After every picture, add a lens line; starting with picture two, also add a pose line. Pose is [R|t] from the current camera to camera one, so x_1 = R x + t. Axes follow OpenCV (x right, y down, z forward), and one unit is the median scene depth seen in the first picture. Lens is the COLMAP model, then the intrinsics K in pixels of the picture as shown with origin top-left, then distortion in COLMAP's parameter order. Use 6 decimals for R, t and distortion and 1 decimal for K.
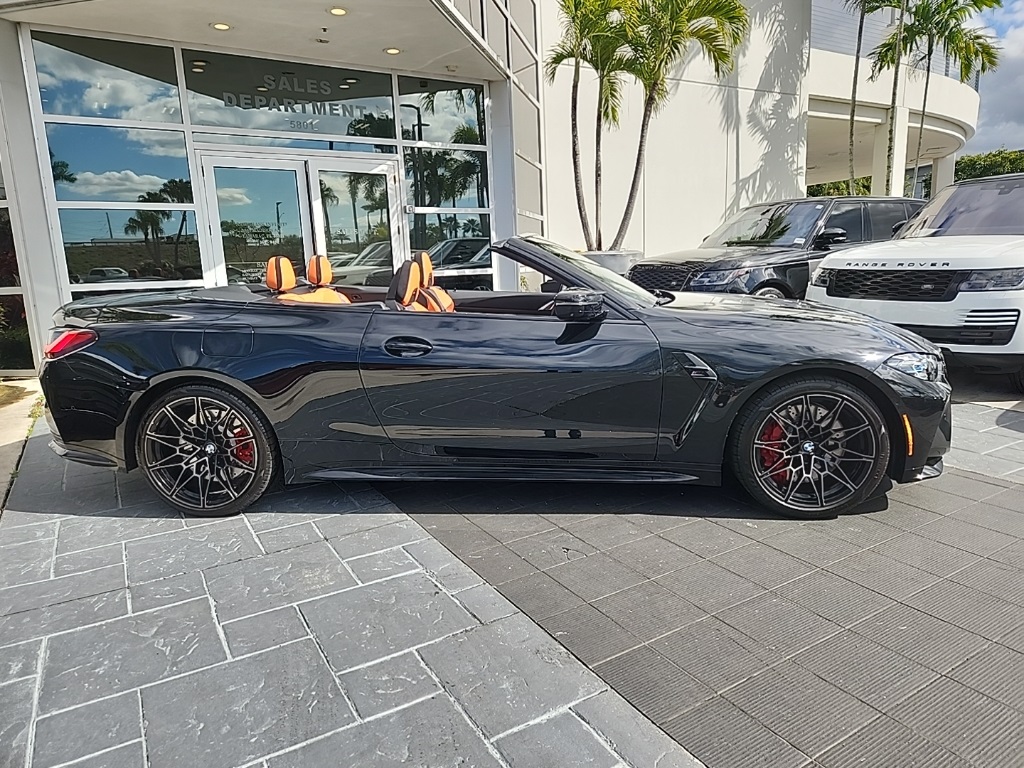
lens RADIAL K [[677.9, 0, 529.6], [0, 677.9, 379.8], [0, 0, 1]] dist [0.056875, -0.045151]
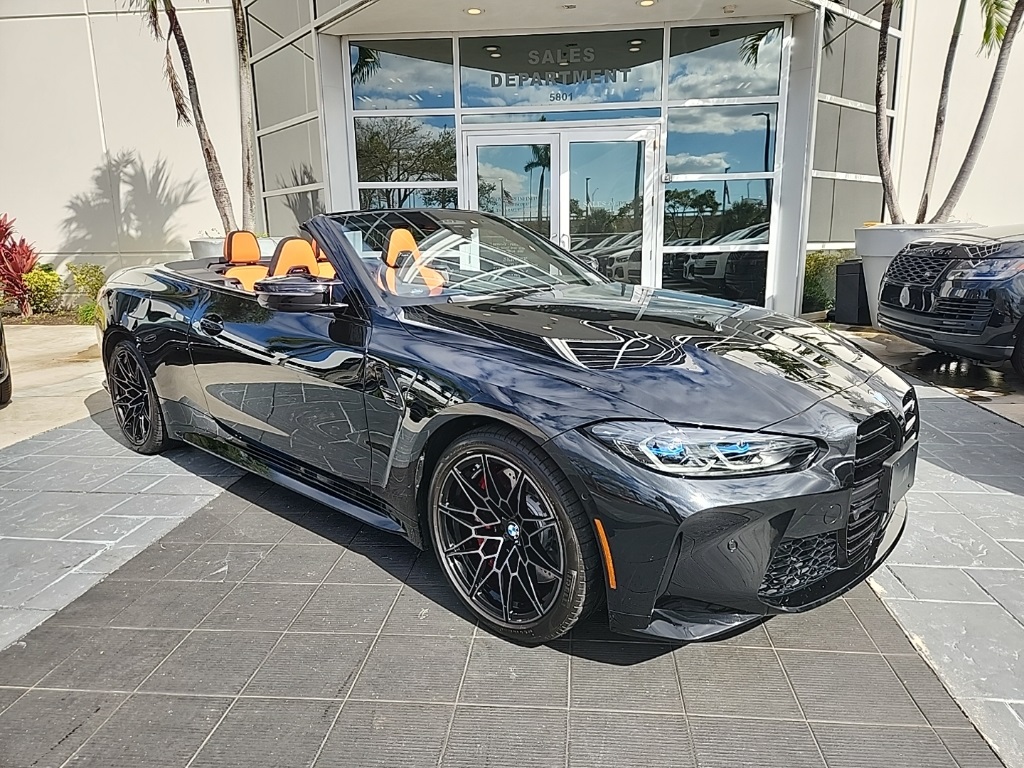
lens RADIAL K [[677.9, 0, 519.1], [0, 677.9, 386.2], [0, 0, 1]] dist [0.056875, -0.045151]
pose [[0.794267, 0.147549, -0.589380, 0.251578], [-0.117114, 0.989052, 0.089778, -0.033269], [0.596175, -0.002283, 0.802852, 0.148112]]
